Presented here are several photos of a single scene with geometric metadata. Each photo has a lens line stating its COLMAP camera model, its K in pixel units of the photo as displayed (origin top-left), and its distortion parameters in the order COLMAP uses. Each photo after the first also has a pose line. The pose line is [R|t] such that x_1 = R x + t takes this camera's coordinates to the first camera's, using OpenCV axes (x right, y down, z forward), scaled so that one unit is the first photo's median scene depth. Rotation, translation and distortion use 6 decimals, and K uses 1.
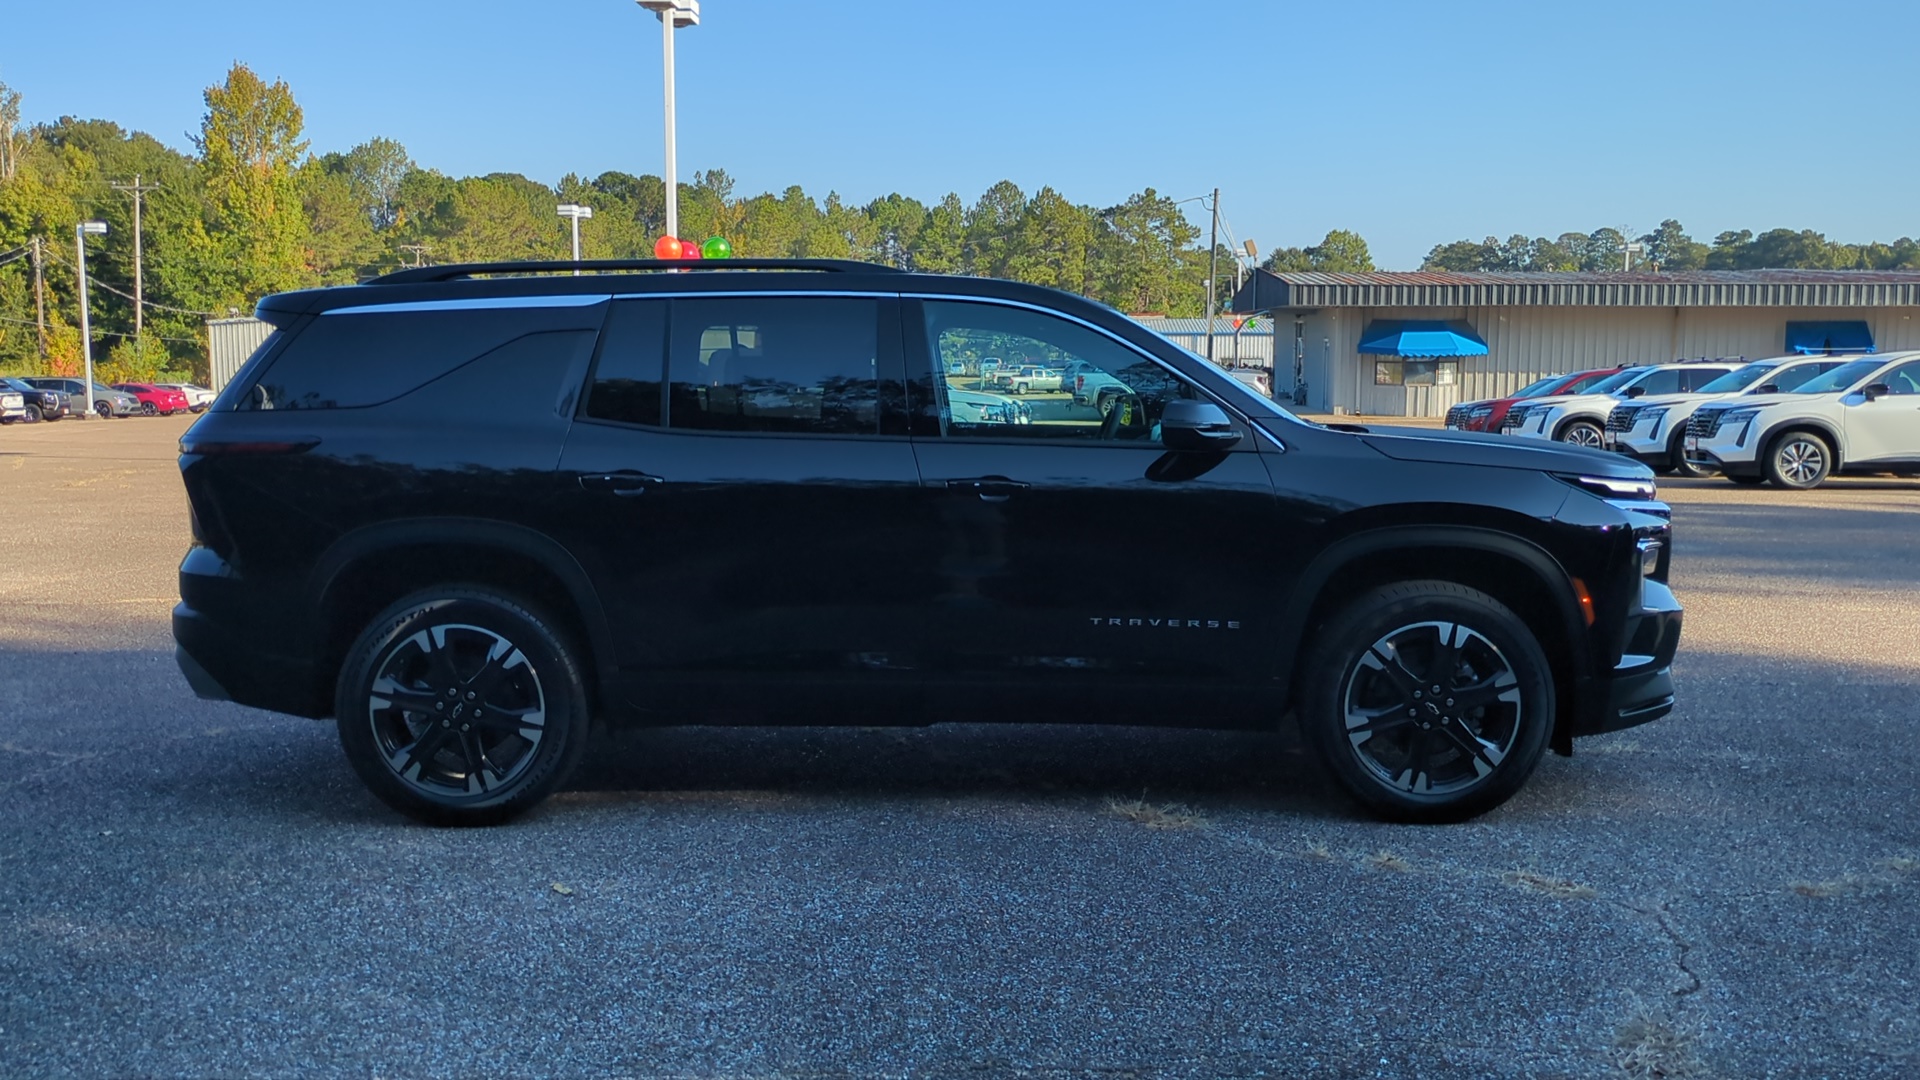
lens RADIAL K [[1637.3, 0, 958.0], [0, 1637.3, 527.9], [0, 0, 1]] dist [0.044482, -0.057851]
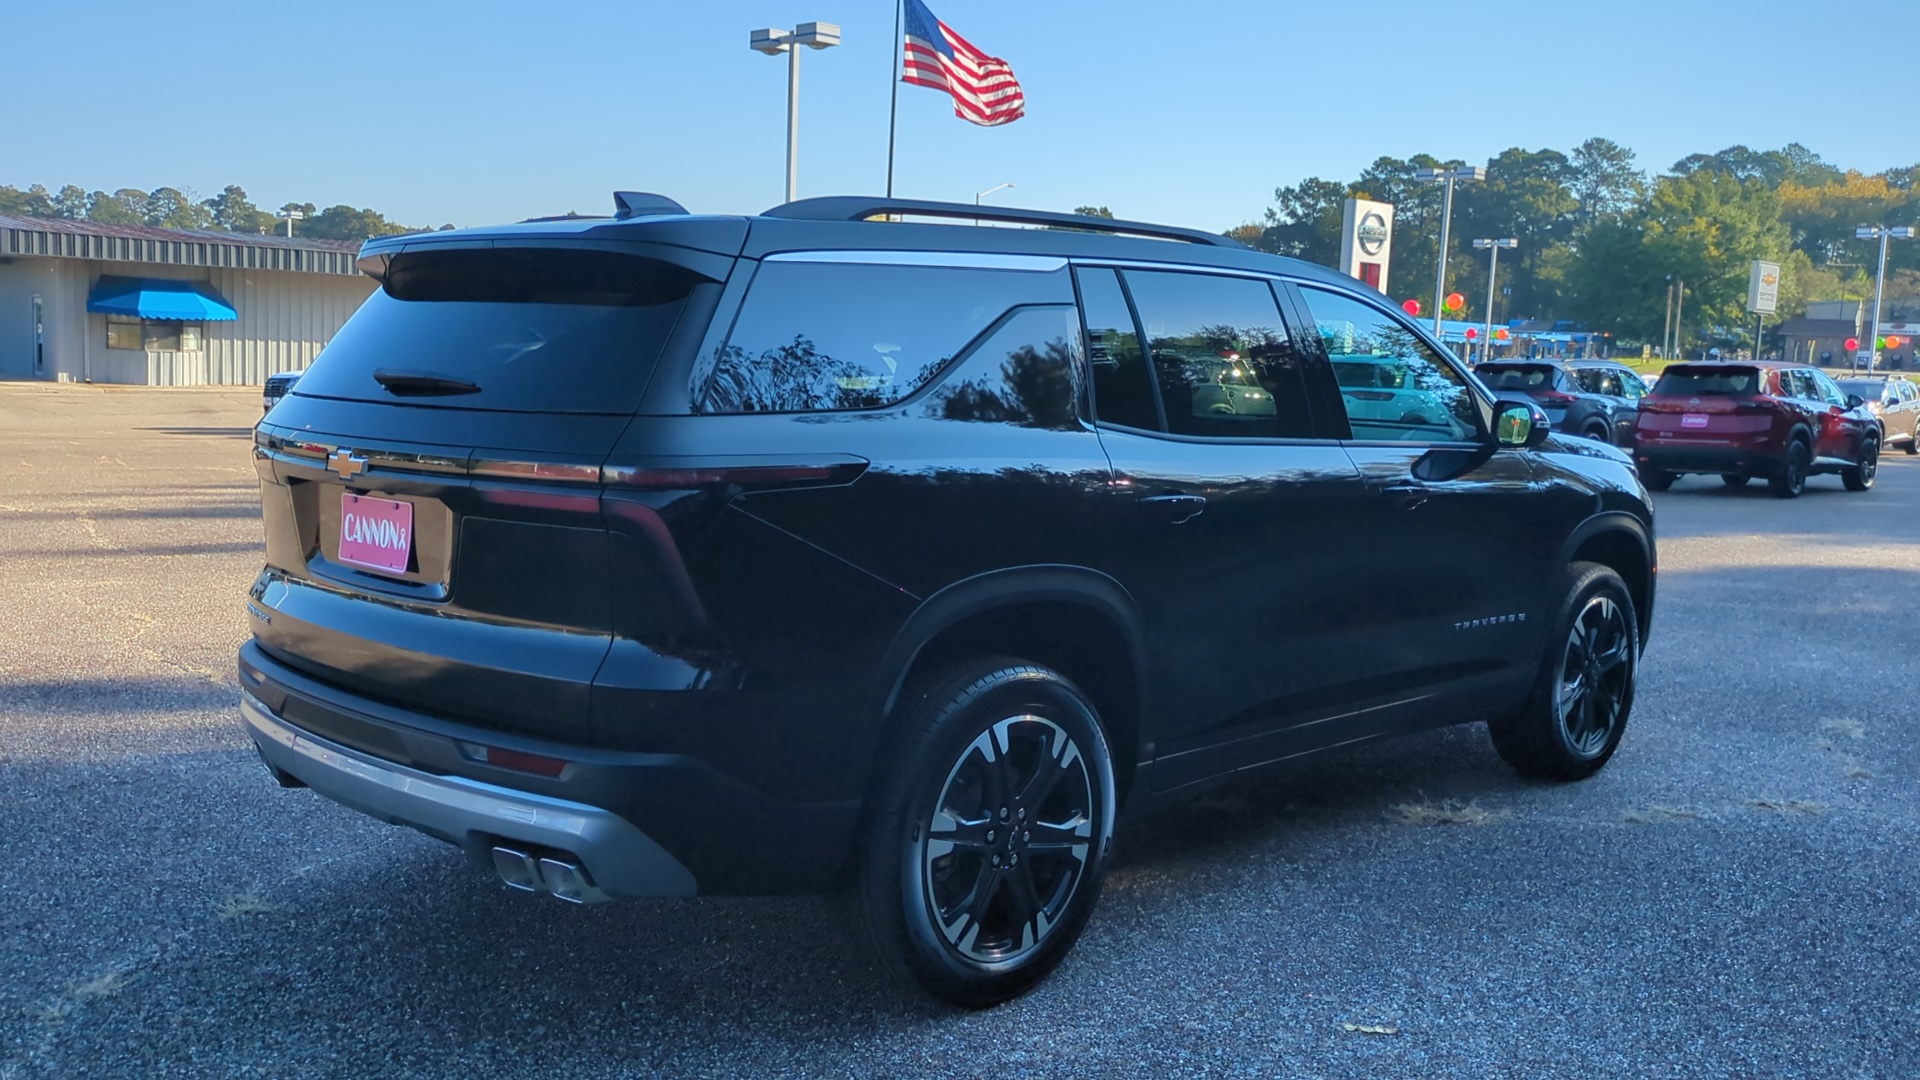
lens RADIAL K [[1637.3, 0, 958.0], [0, 1637.3, 527.9], [0, 0, 1]] dist [0.044482, -0.057851]
pose [[0.693662, -0.052876, 0.718357, -0.074608], [0.038864, 0.998597, 0.035976, -0.004384], [-0.719251, 0.002963, 0.694744, 0.047839]]
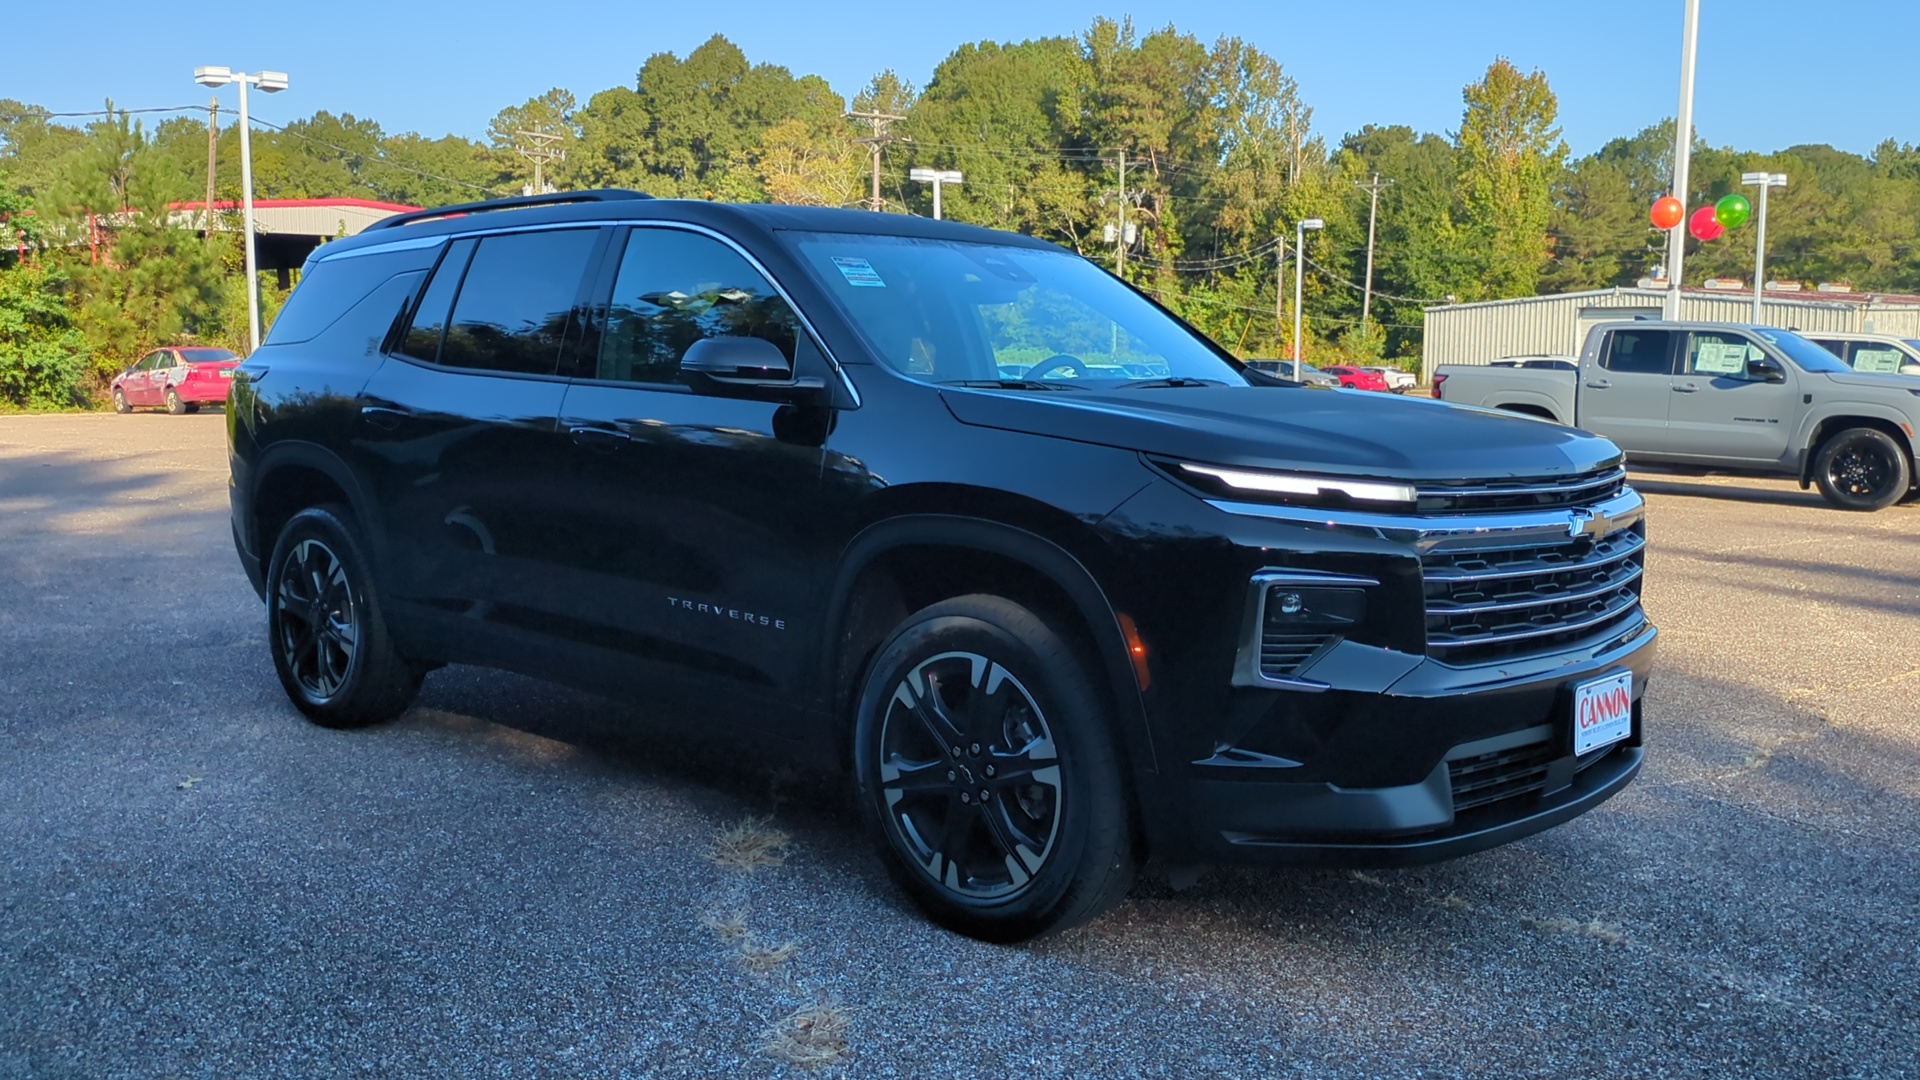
lens RADIAL K [[1637.3, 0, 958.0], [0, 1637.3, 527.9], [0, 0, 1]] dist [0.044482, -0.057851]
pose [[0.738122, 0.080135, -0.669891, 0.068257], [-0.075446, 0.996497, 0.036075, -0.002002], [0.670435, 0.023913, 0.741583, 0.042381]]
